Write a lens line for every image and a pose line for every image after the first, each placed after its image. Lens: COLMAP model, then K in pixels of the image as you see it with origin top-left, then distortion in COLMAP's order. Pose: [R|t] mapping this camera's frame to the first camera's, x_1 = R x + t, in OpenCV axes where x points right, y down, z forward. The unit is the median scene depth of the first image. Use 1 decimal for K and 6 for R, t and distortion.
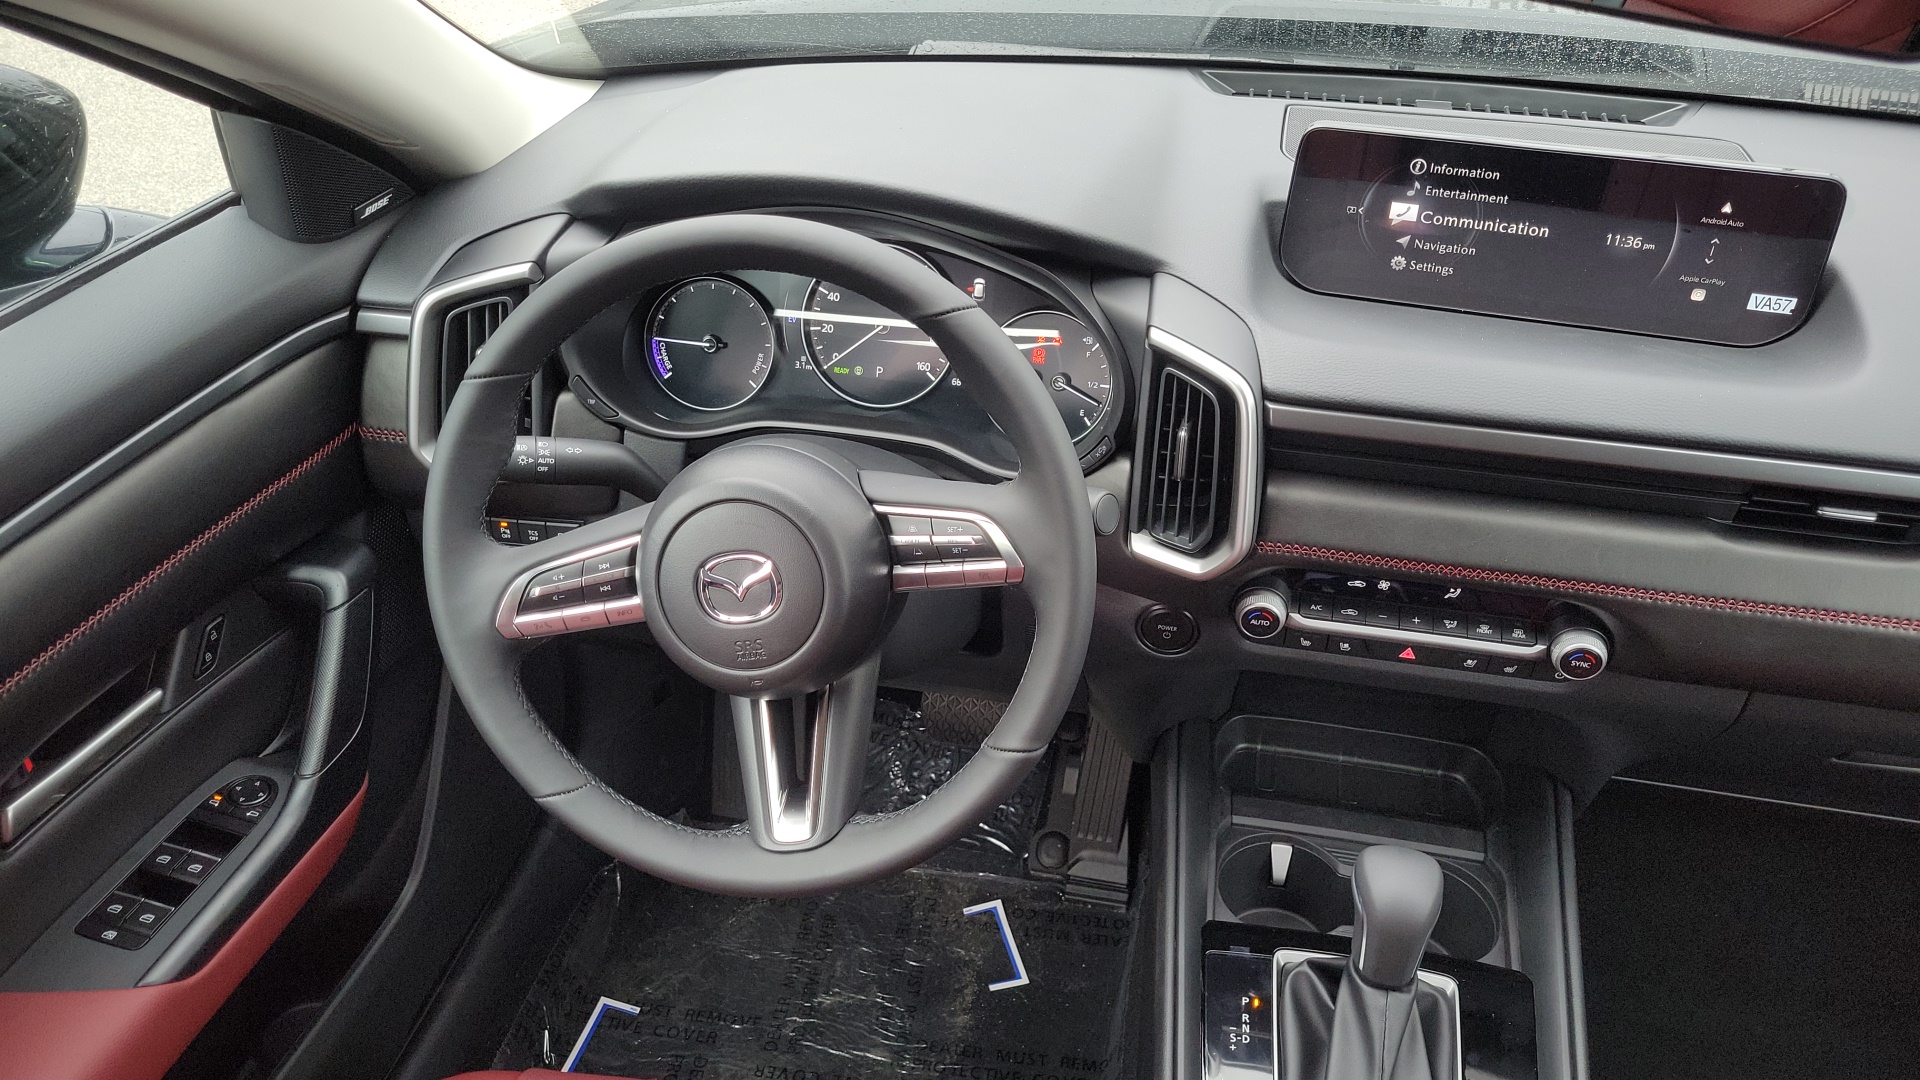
lens RADIAL K [[1461.2, 0, 962.5], [0, 1461.2, 552.8], [0, 0, 1]] dist [0.038994, -0.009998]
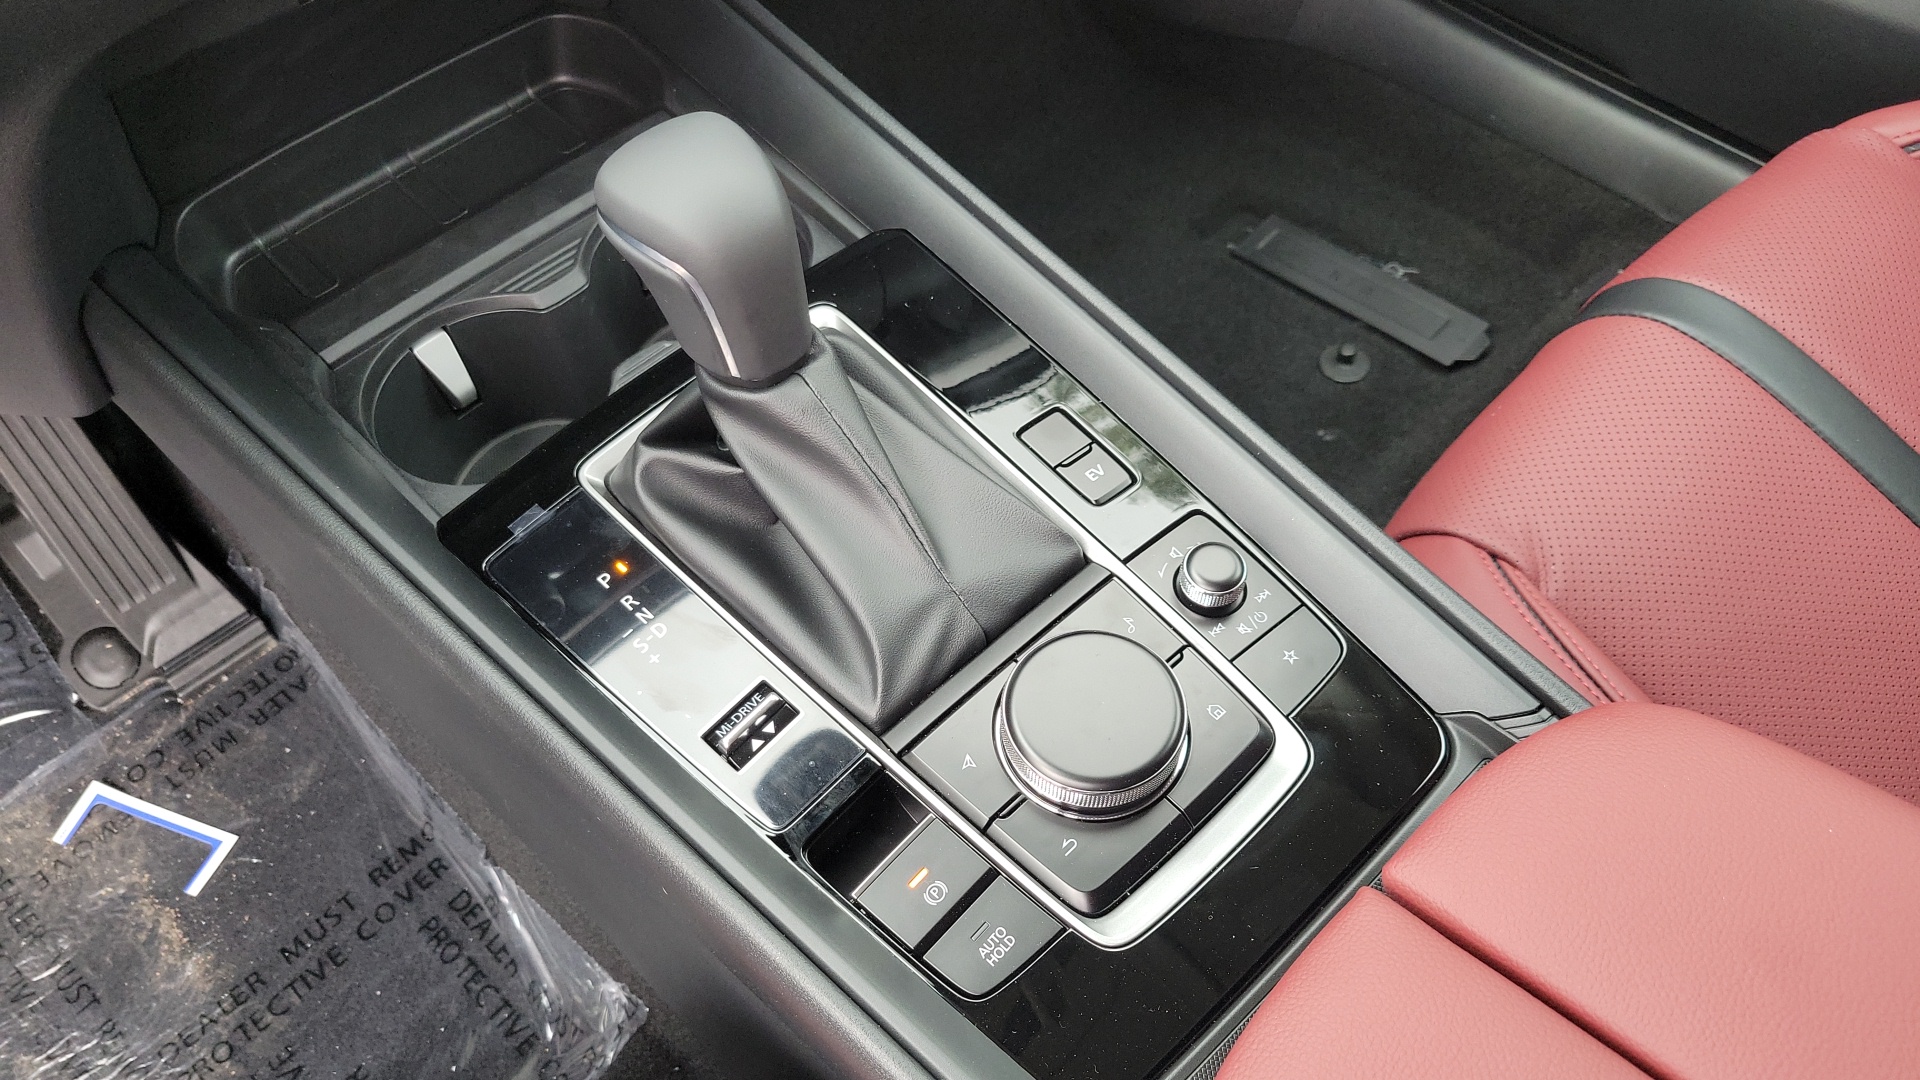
lens RADIAL K [[1461.2, 0, 943.6], [0, 1461.2, 543.9], [0, 0, 1]] dist [0.038994, -0.009998]
pose [[0.579976, -0.684472, 0.441730, 0.041319], [0.519012, 0.728416, 0.447254, 0.123693], [-0.627896, -0.030134, 0.777713, 0.511422]]
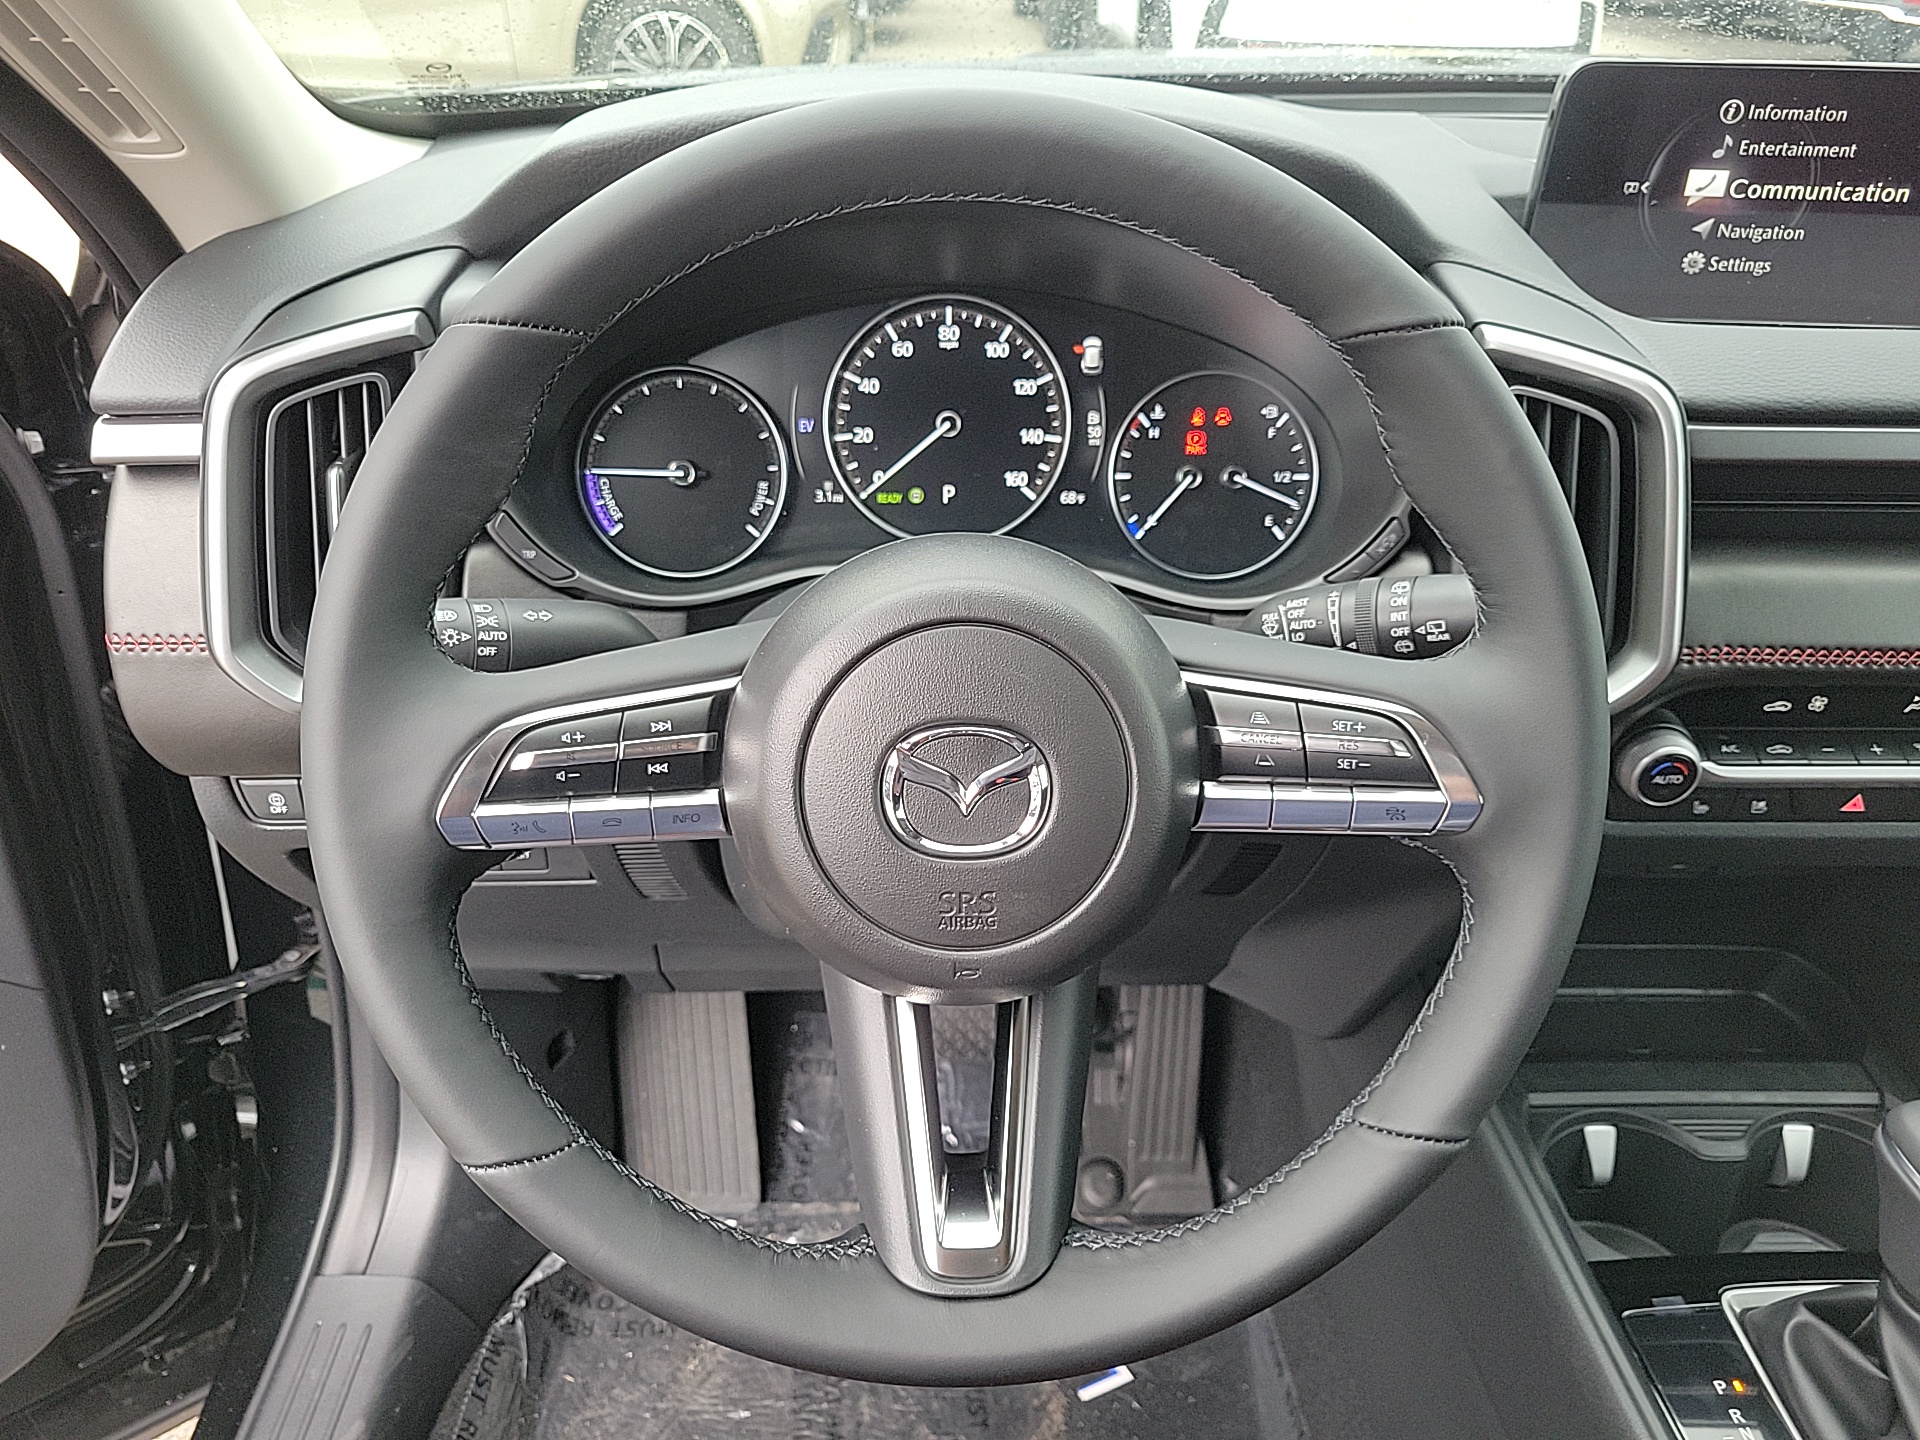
lens RADIAL K [[1477.4, 0, 963.7], [0, 1477.4, 720.3], [0, 0, 1]] dist [0.025490, -0.016034]
pose [[0.975341, -0.106153, 0.193499, -0.210143], [0.124000, 0.988843, -0.082550, 0.035779], [-0.182577, 0.104508, 0.977621, 0.398594]]
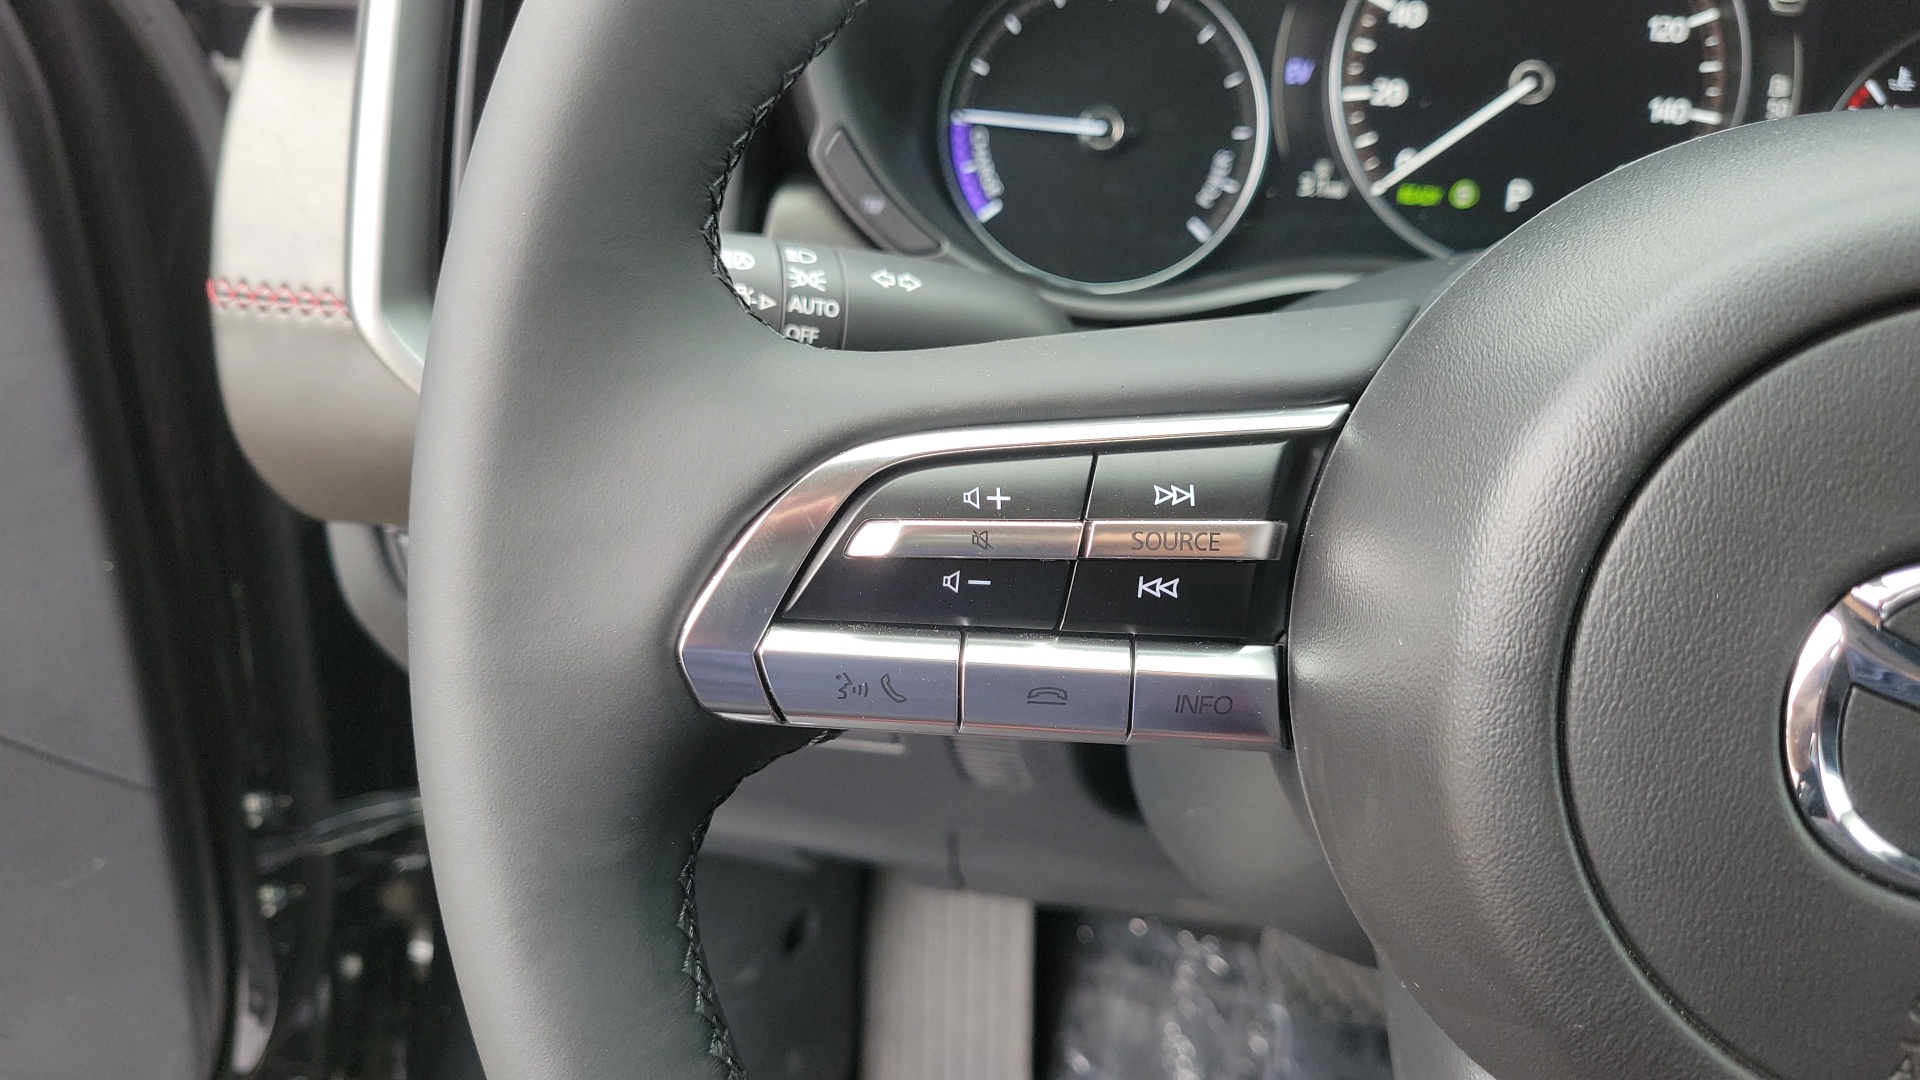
lens RADIAL K [[1512.9, 0, 976.6], [0, 1512.9, 523.5], [0, 0, 1]] dist [-0.013849, 0.015966]
pose [[0.999080, -0.002892, 0.042797, -0.250648], [0.007762, 0.993443, -0.114067, 0.015436], [-0.042187, 0.114295, 0.992551, 0.662644]]
